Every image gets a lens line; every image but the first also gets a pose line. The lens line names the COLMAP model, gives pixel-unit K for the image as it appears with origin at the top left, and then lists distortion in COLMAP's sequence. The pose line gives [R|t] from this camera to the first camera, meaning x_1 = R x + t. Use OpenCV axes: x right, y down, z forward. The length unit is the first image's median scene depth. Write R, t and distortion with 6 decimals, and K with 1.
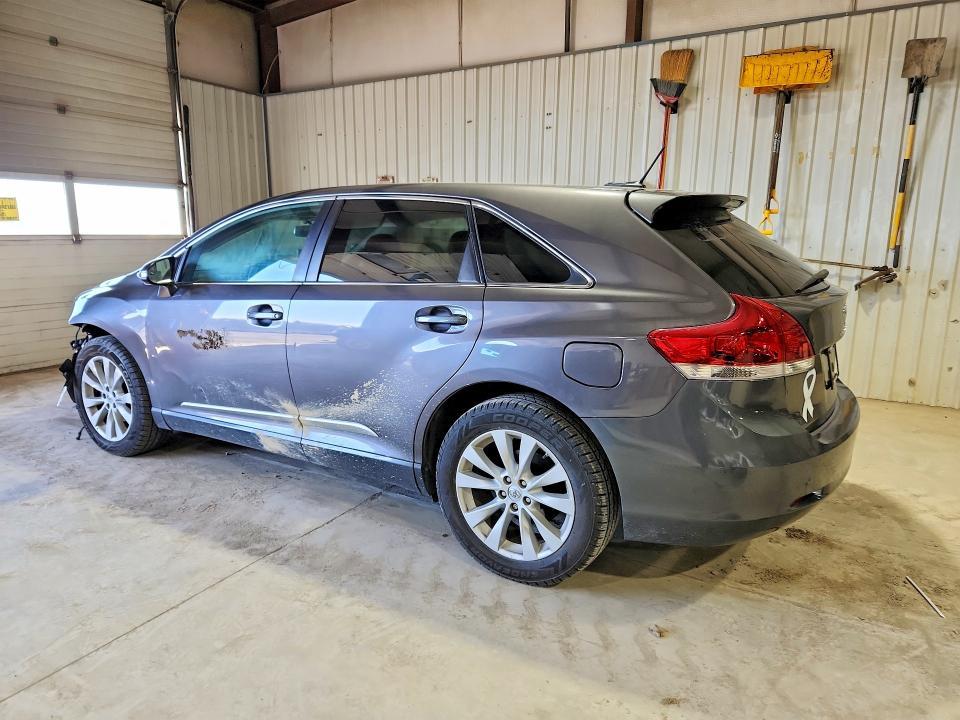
lens RADIAL K [[665.0, 0, 475.2], [0, 665.0, 378.4], [0, 0, 1]] dist [0.060414, -0.056602]
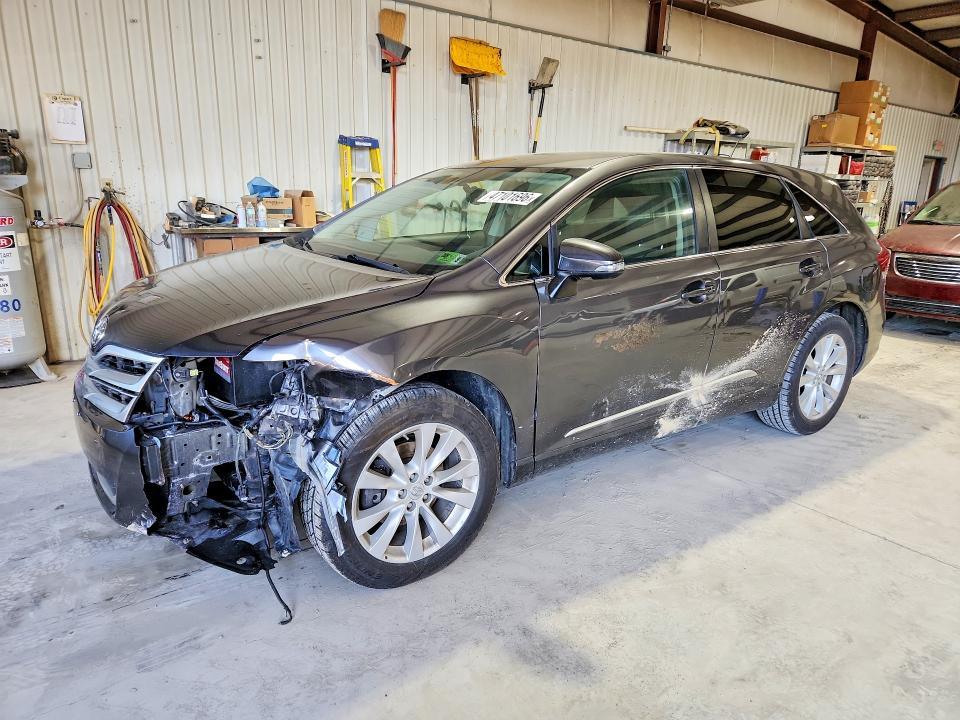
lens RADIAL K [[665.0, 0, 475.2], [0, 665.0, 378.4], [0, 0, 1]] dist [0.060414, -0.056602]
pose [[0.355257, -0.255959, 0.899043, -1.158697], [0.175731, 0.962920, 0.204704, -0.198360], [-0.918102, 0.085267, 0.387064, 0.813253]]
